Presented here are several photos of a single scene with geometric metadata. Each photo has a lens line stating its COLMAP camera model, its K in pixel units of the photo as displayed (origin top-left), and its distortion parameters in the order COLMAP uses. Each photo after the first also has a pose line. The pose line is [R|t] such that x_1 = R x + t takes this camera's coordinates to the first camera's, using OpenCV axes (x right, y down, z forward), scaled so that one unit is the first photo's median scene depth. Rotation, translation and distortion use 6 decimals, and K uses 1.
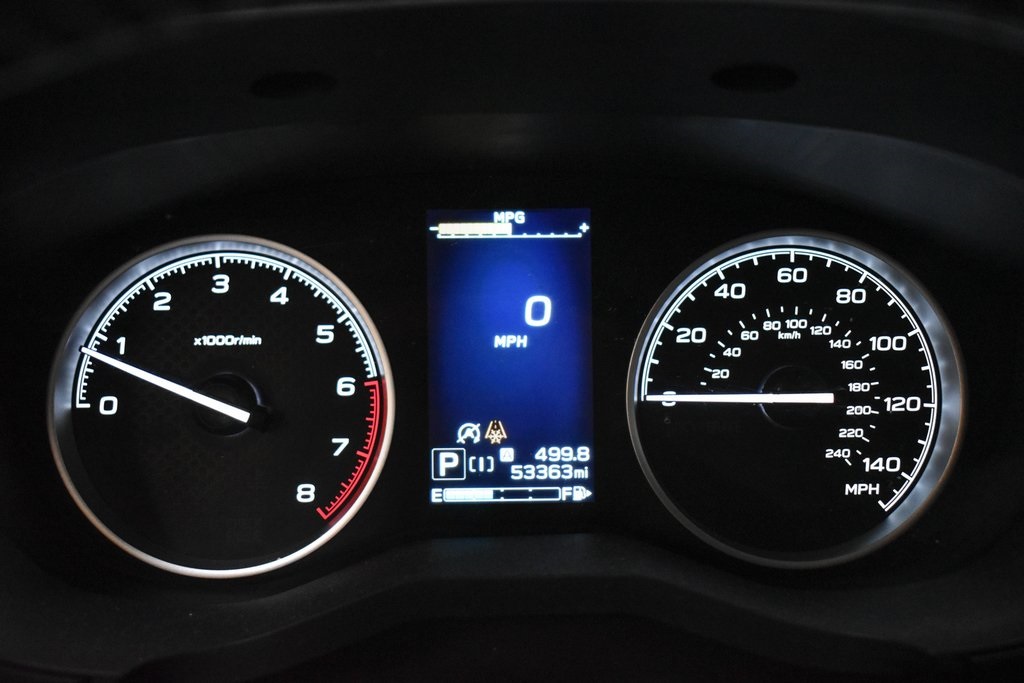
lens RADIAL K [[1168.2, 0, 513.5], [0, 1168.2, 344.1], [0, 0, 1]] dist [0.004696, 0.000000]
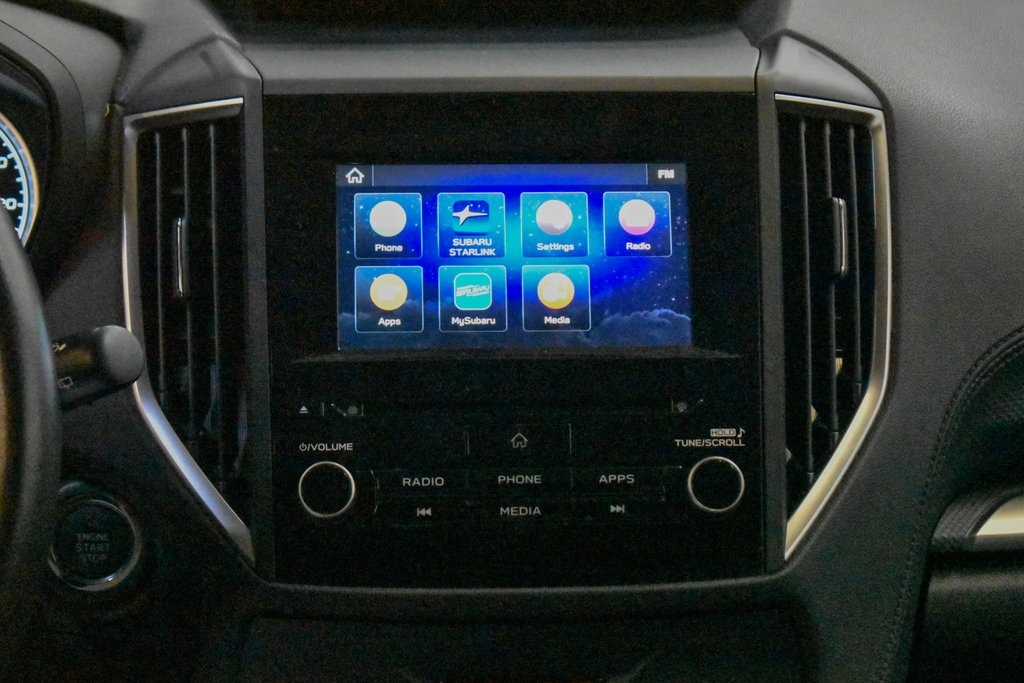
lens RADIAL K [[2601.0, 0, 505.5], [0, 2601.0, 344.1], [0, 0, 1]] dist [-0.043966, 0.000000]
pose [[0.999786, 0.001440, 0.020626, 0.903464], [-0.001945, 0.999698, 0.024496, 0.147090], [-0.020584, -0.024531, 0.999487, -2.292631]]
